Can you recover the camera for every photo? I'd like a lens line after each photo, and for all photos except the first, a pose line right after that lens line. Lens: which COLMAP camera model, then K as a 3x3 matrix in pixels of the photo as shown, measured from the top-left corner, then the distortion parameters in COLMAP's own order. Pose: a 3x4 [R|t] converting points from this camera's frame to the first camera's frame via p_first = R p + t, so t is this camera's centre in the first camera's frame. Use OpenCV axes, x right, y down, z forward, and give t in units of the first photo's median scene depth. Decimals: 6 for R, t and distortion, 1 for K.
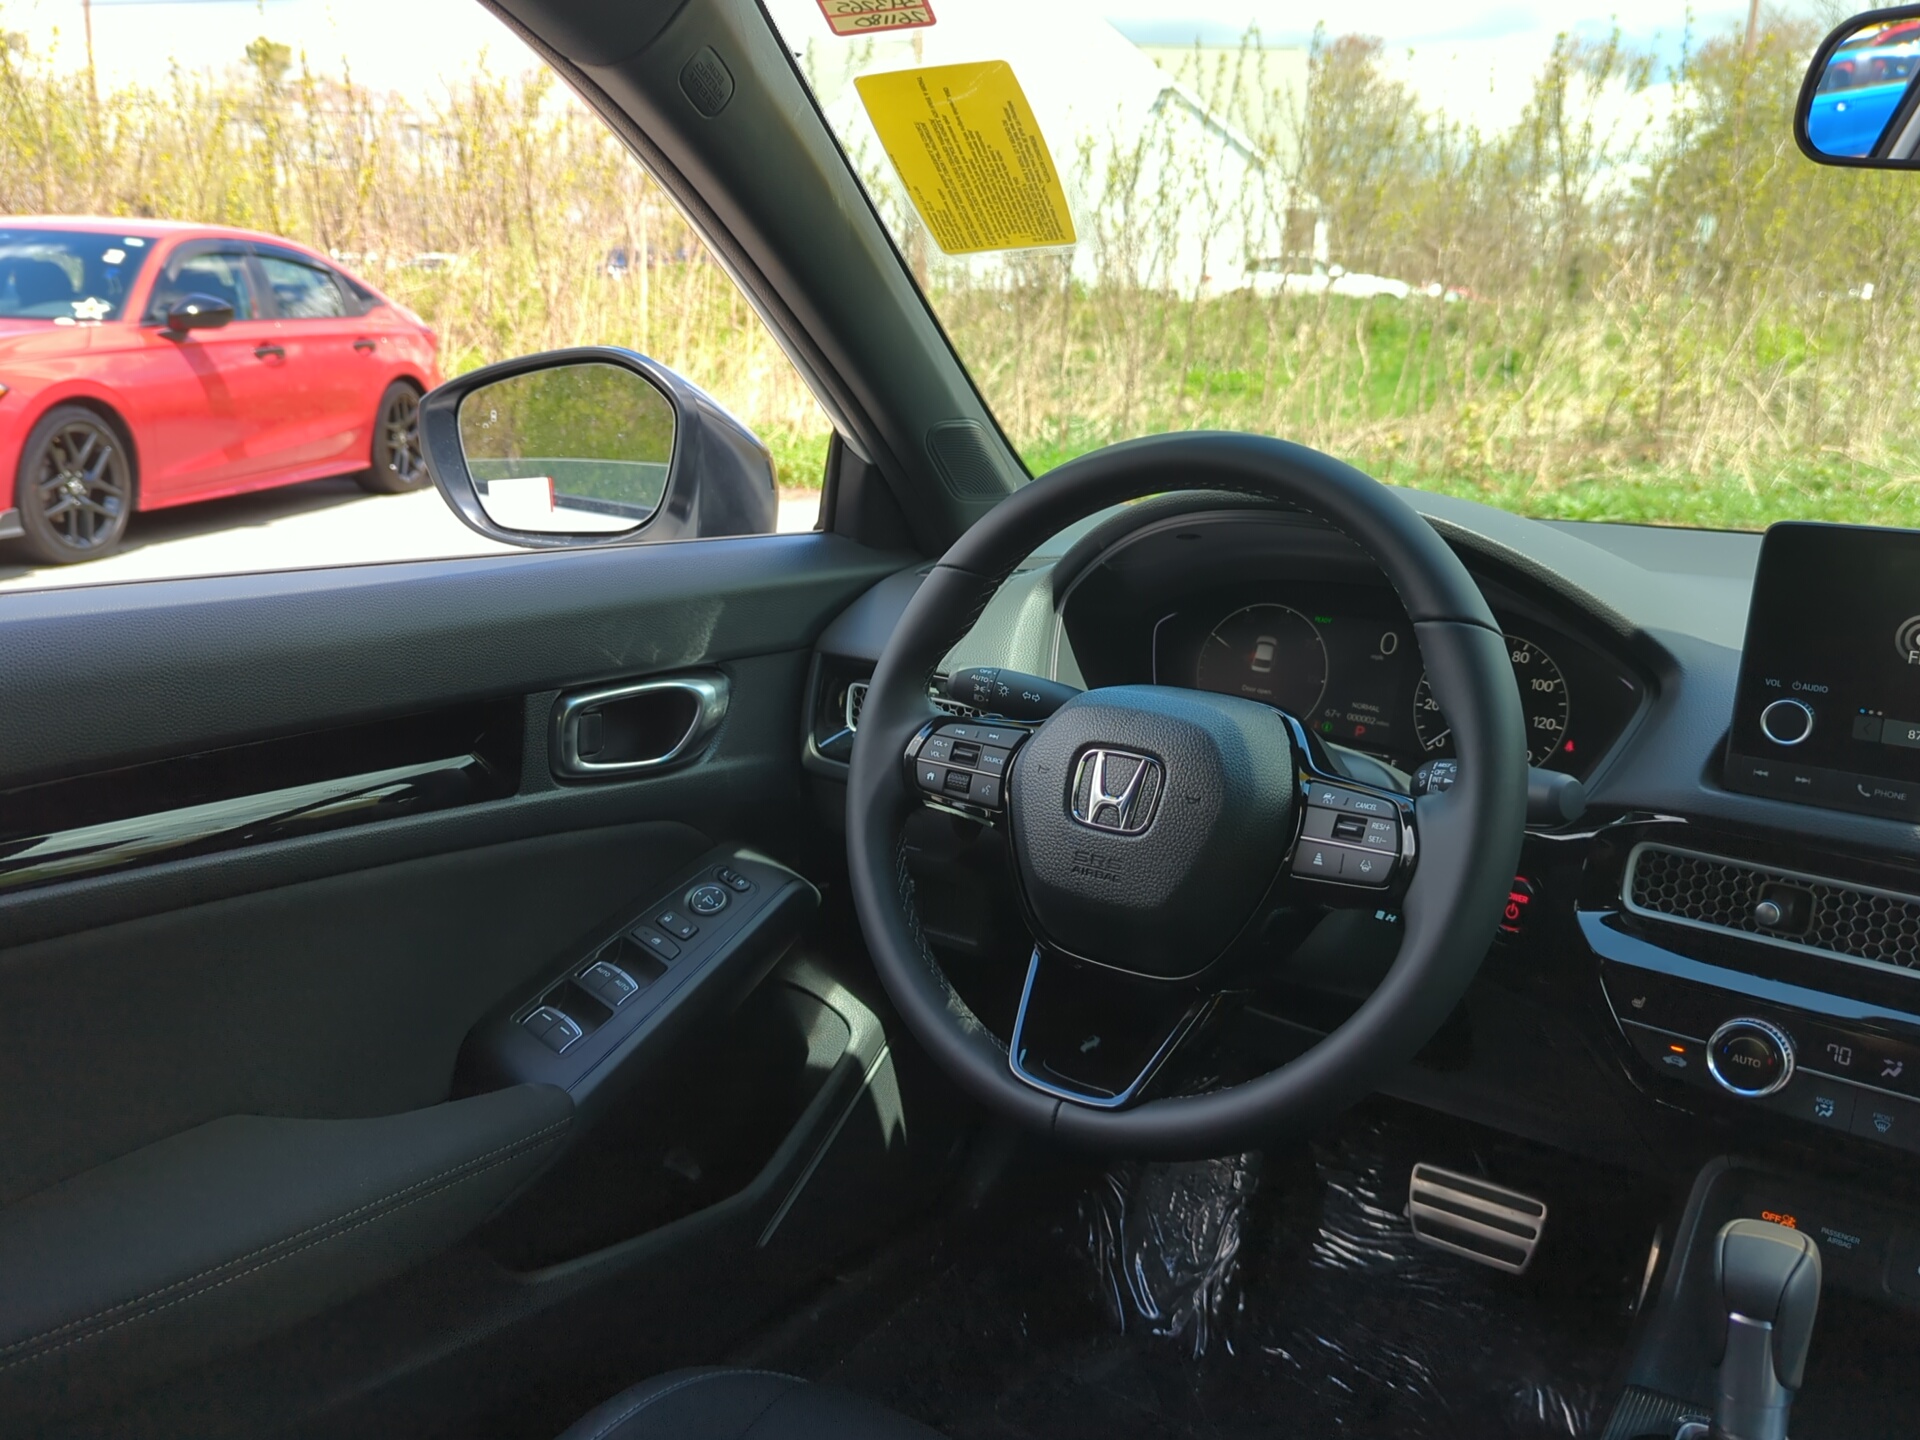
lens RADIAL K [[1558.4, 0, 975.5], [0, 1558.4, 695.8], [0, 0, 1]] dist [0.058530, -0.058505]
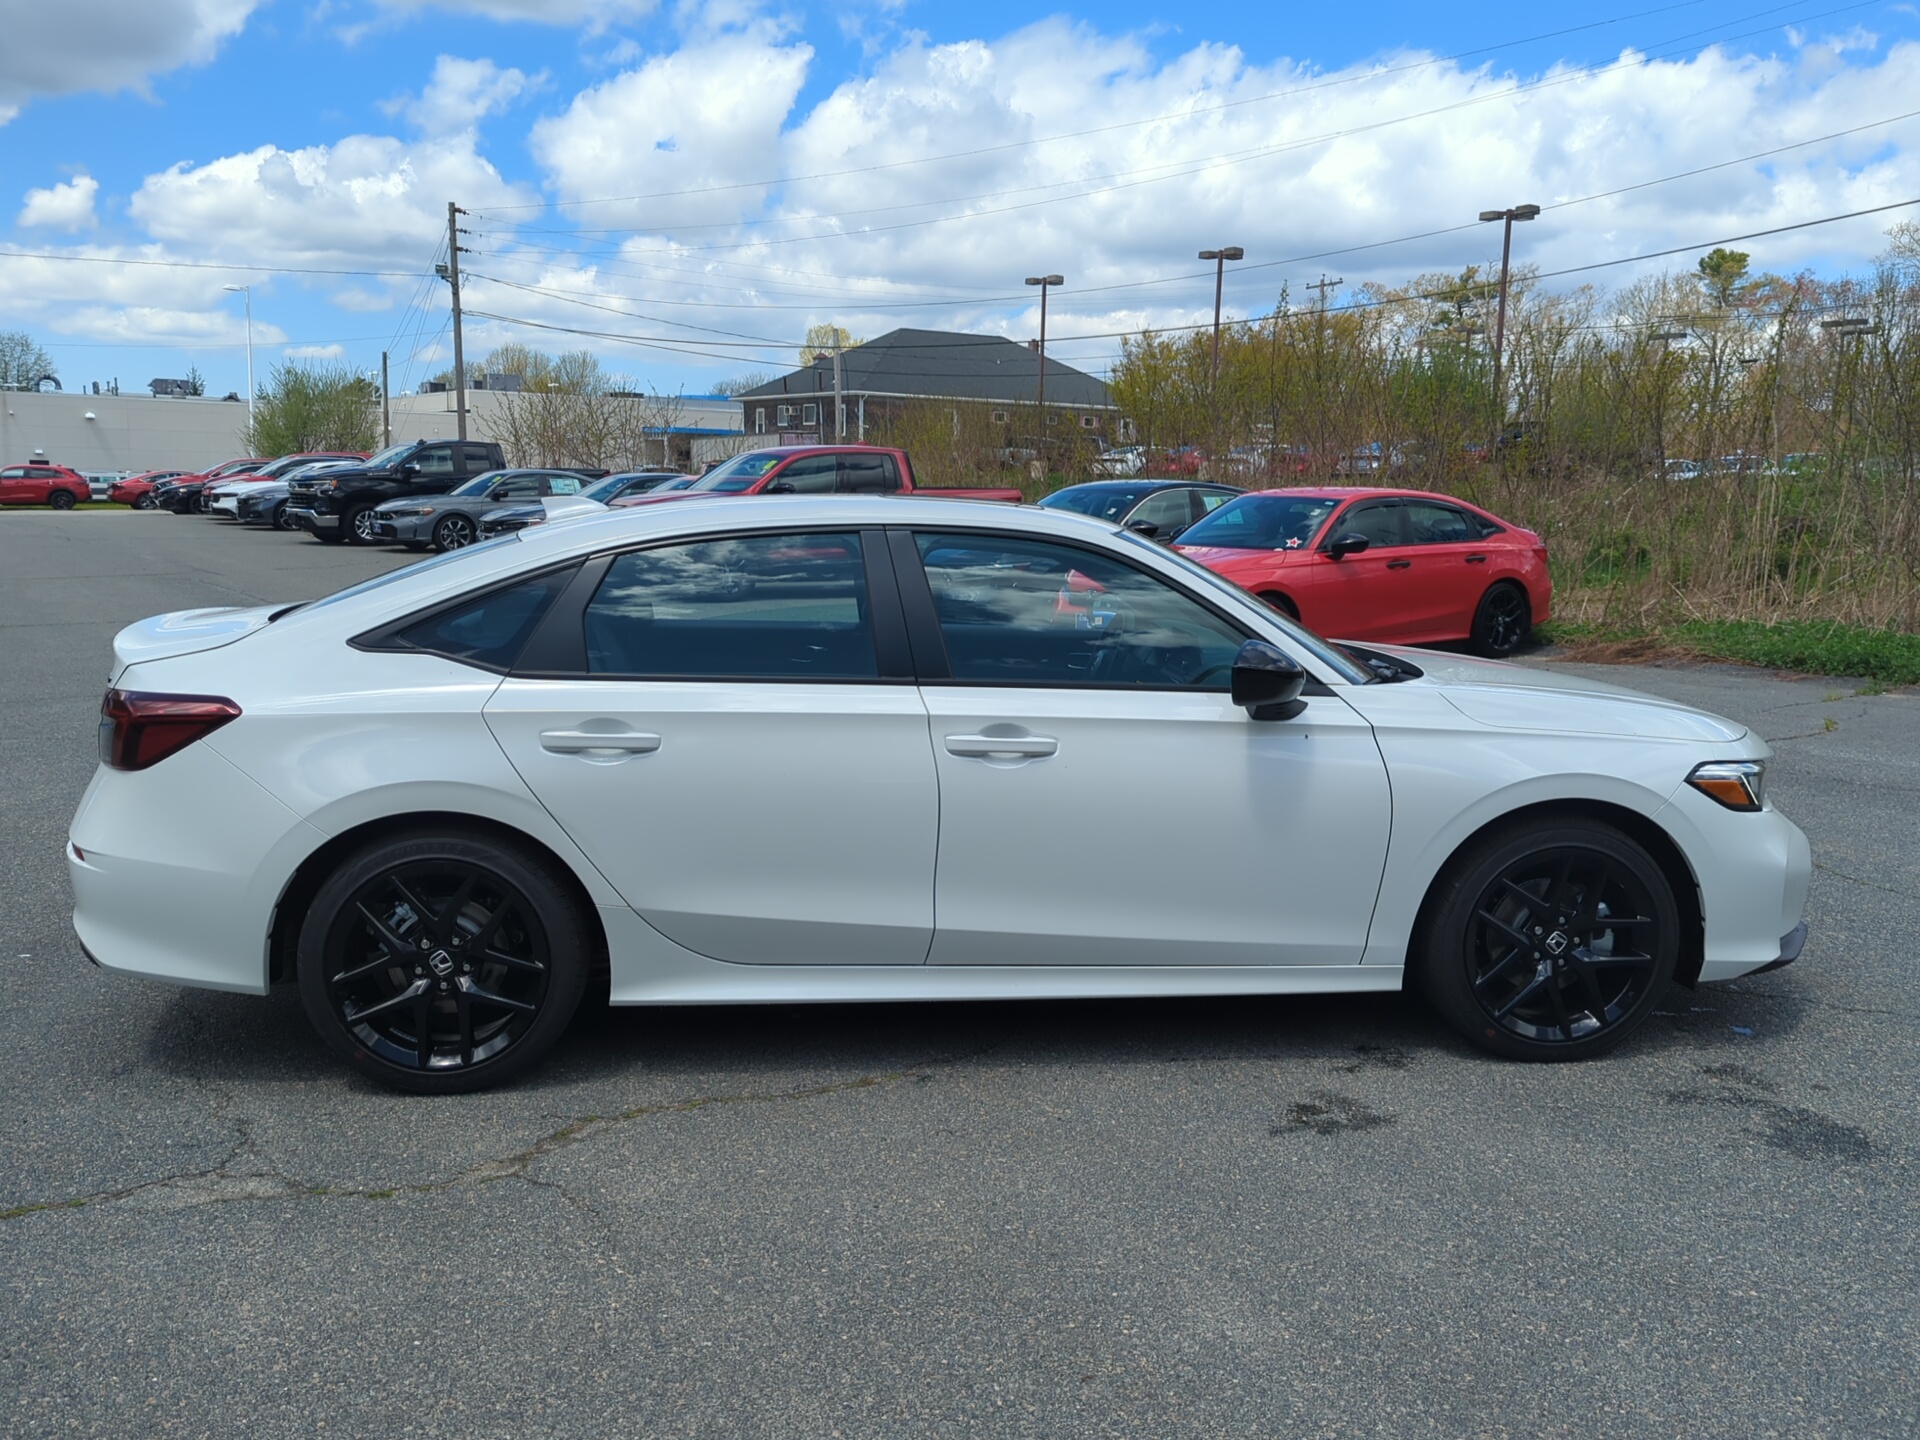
lens RADIAL K [[1558.4, 0, 975.6], [0, 1558.4, 722.9], [0, 0, 1]] dist [0.058530, -0.058505]
pose [[0.660808, 0.079351, -0.746349, 3.397326], [-0.153640, 0.987640, -0.031026, 0.423427], [0.734662, 0.135171, 0.664832, -2.615098]]
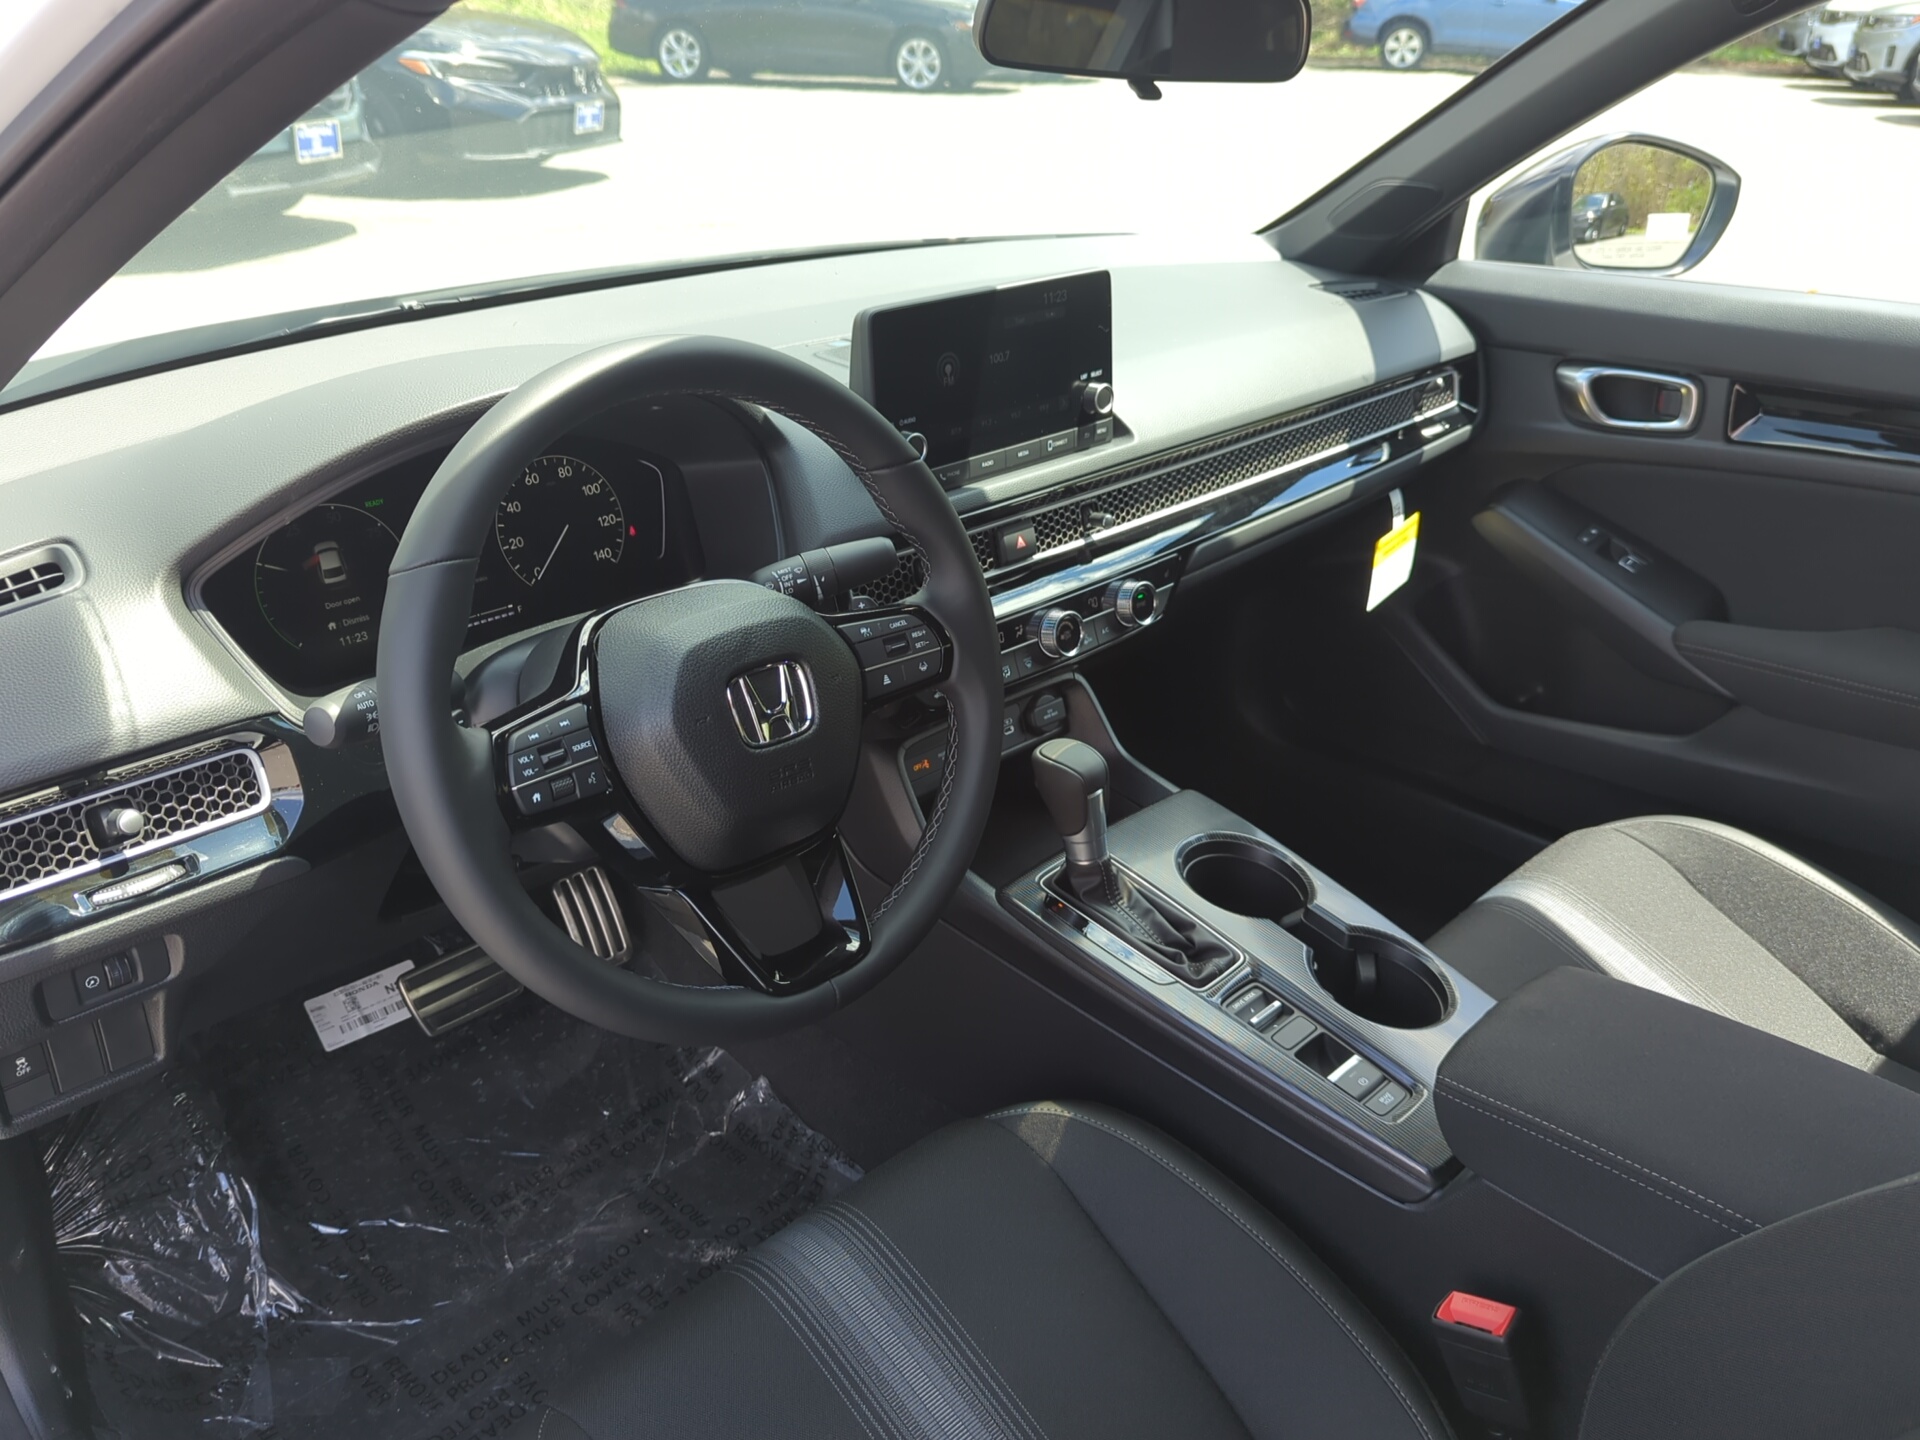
lens RADIAL K [[1558.4, 0, 958.8], [0, 1558.4, 714.5], [0, 0, 1]] dist [0.058530, -0.058505]
pose [[0.159810, -0.451617, 0.877783, -0.608176], [0.216623, 0.883581, 0.415162, -0.254774], [-0.963086, 0.123800, 0.239036, 0.470668]]
